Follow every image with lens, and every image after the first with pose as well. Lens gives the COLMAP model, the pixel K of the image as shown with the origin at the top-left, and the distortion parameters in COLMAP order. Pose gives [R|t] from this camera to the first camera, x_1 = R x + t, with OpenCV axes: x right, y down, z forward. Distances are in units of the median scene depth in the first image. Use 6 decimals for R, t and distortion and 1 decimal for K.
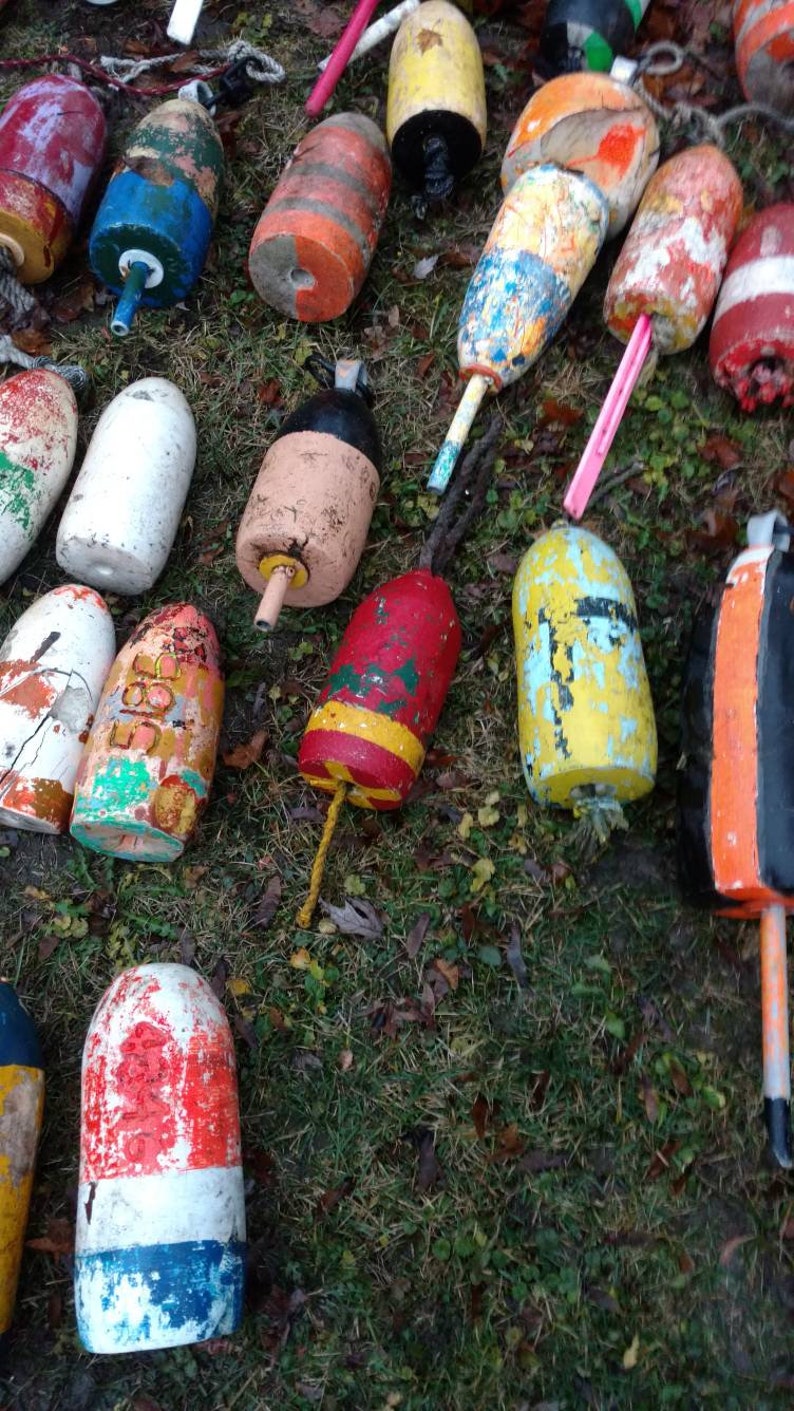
lens RADIAL K [[1130.3, 0, 391.8], [0, 1130.3, 714.7], [0, 0, 1]] dist [0.018553, -0.002551]
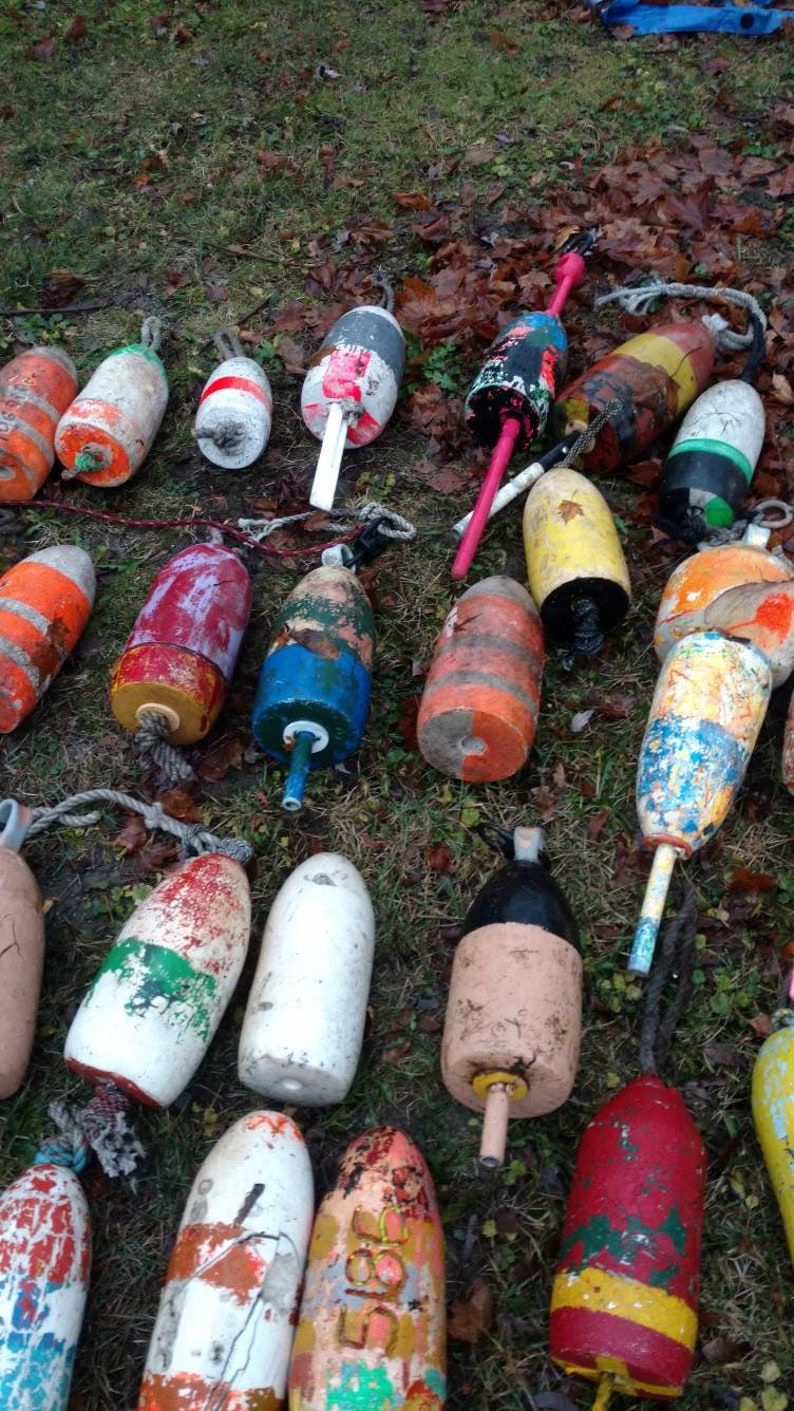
lens RADIAL K [[1130.3, 0, 384.1], [0, 1130.3, 708.9], [0, 0, 1]] dist [0.018553, -0.002551]
pose [[0.998935, -0.018201, 0.042406, -0.219217], [0.028302, 0.967454, -0.251458, -0.193058], [-0.036449, 0.252390, 0.966939, 0.060584]]
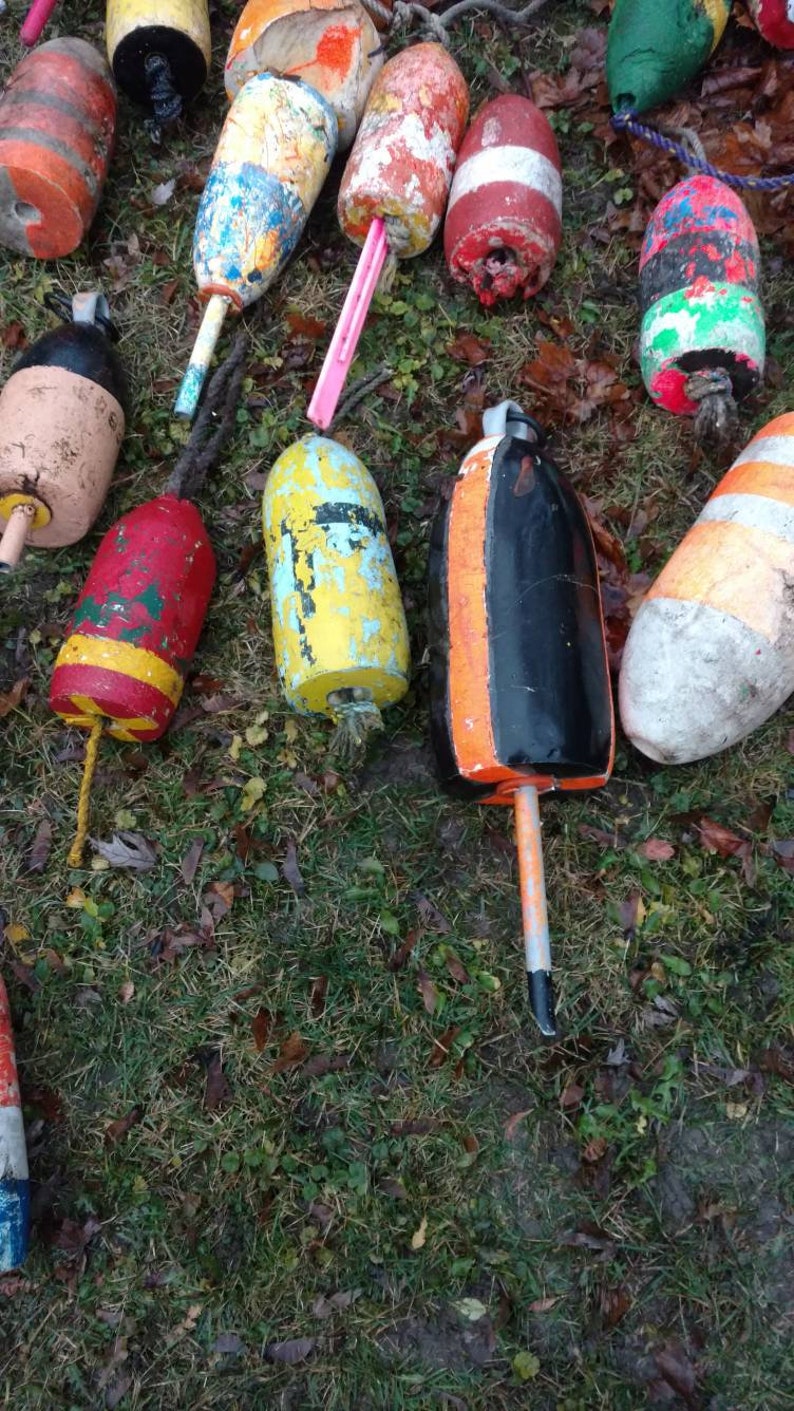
lens RADIAL K [[1130.3, 0, 395.3], [0, 1130.3, 714.1], [0, 0, 1]] dist [0.018553, -0.002551]
pose [[0.992504, -0.111758, 0.049464, 0.154032], [0.110227, 0.993369, 0.032666, 0.050511], [-0.052787, -0.026969, 0.998242, -0.000140]]
